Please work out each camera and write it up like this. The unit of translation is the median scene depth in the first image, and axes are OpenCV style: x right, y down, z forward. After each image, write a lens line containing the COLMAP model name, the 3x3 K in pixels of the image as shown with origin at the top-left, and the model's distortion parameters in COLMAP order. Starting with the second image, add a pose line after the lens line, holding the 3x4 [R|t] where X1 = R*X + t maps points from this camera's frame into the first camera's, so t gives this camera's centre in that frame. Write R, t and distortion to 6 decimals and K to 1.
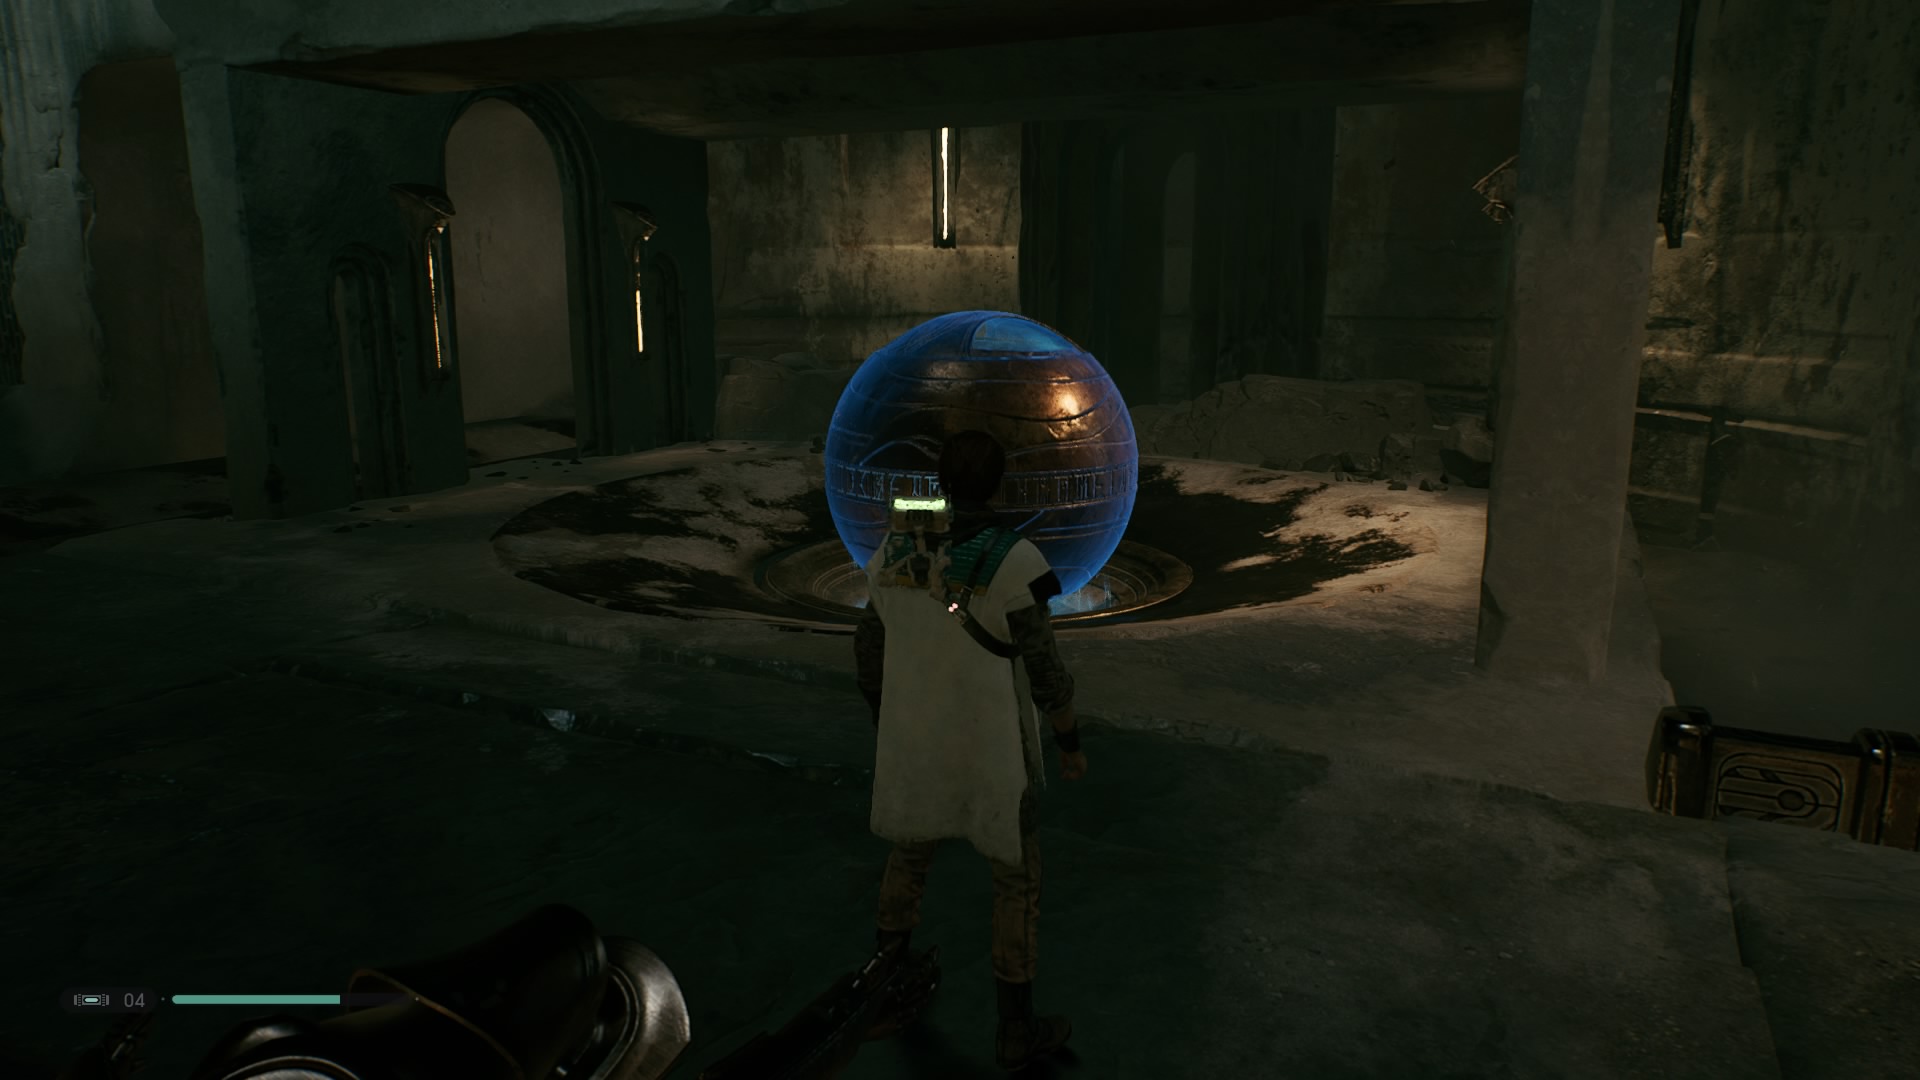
lens RADIAL K [[1250.1, 0, 960.0], [0, 1250.1, 540.0], [0, 0, 1]] dist [-0.002930, -0.001830]
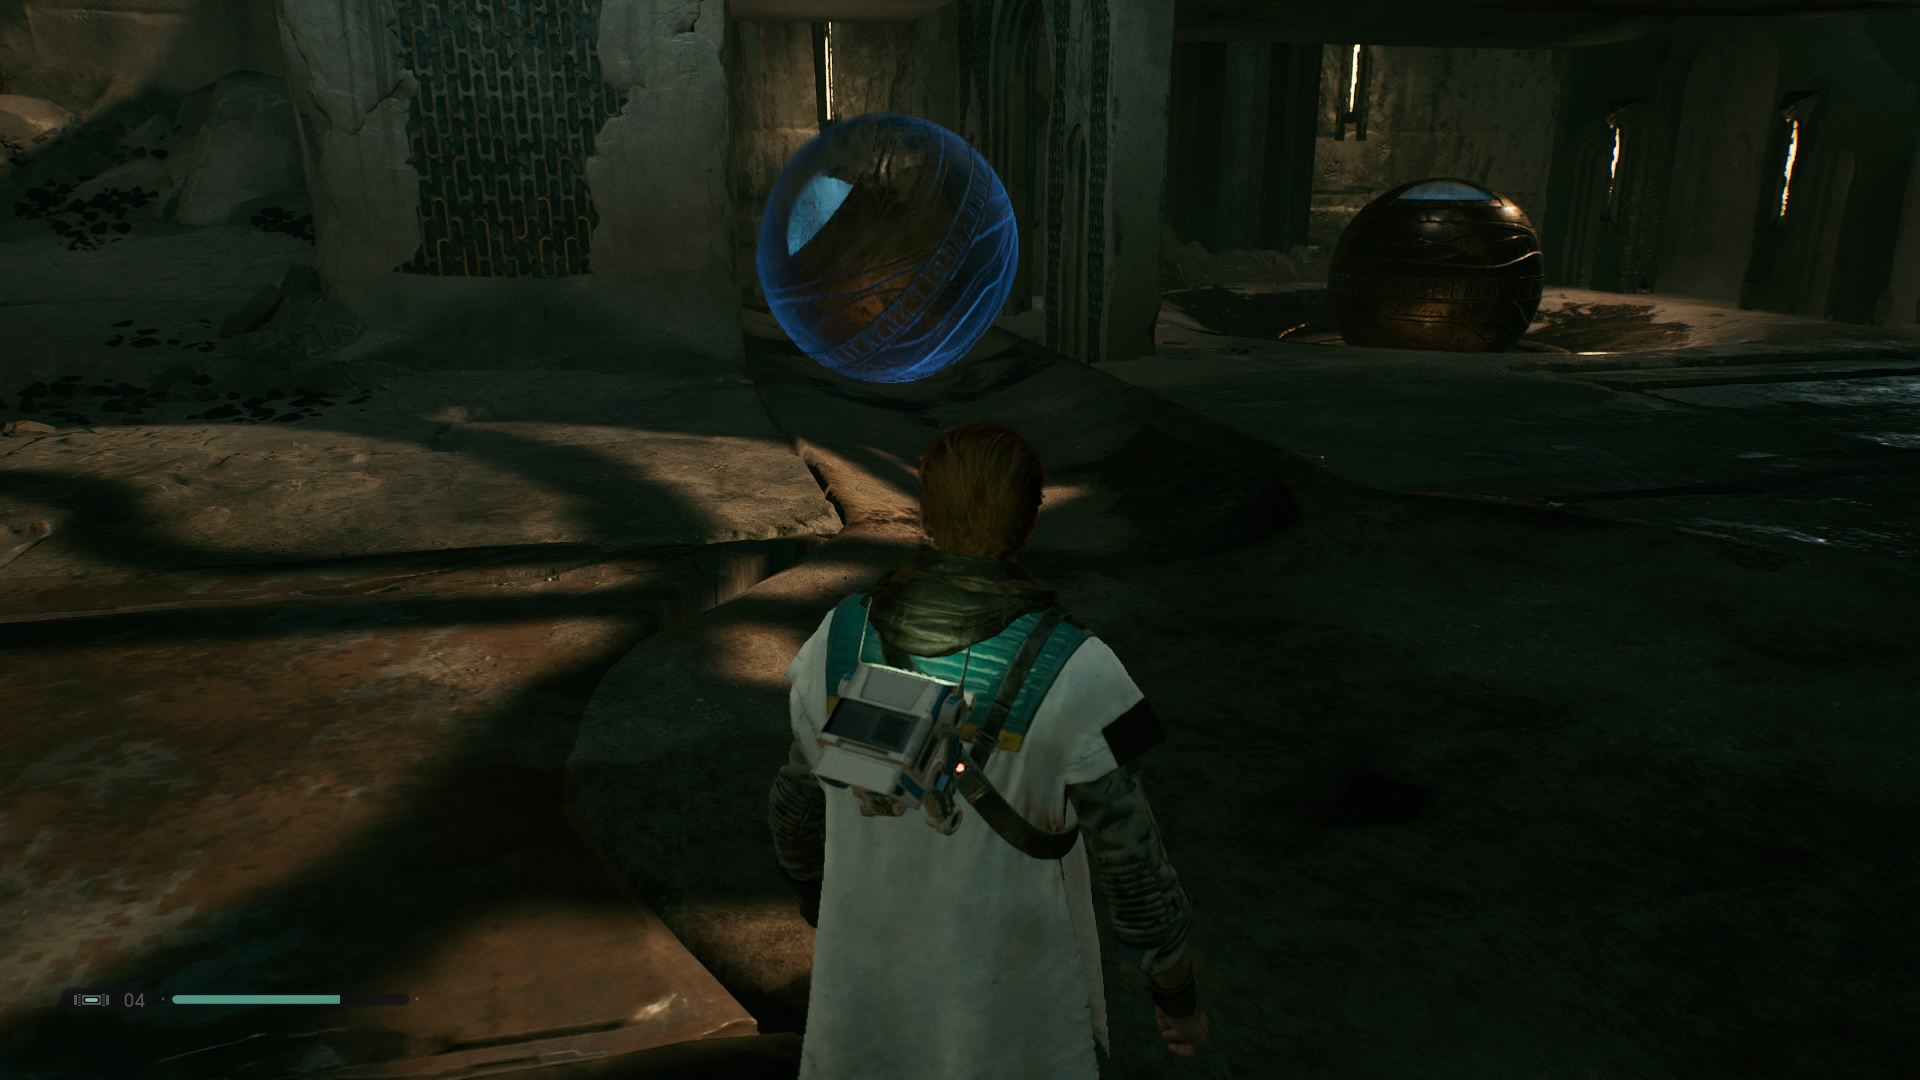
lens RADIAL K [[1250.1, 0, 960.0], [0, 1250.1, 540.0], [0, 0, 1]] dist [-0.002930, -0.001830]
pose [[0.764762, -0.185387, 0.617067, -0.892300], [0.133592, 0.982524, 0.129615, -0.013779], [-0.630312, -0.016690, 0.776163, 0.101759]]
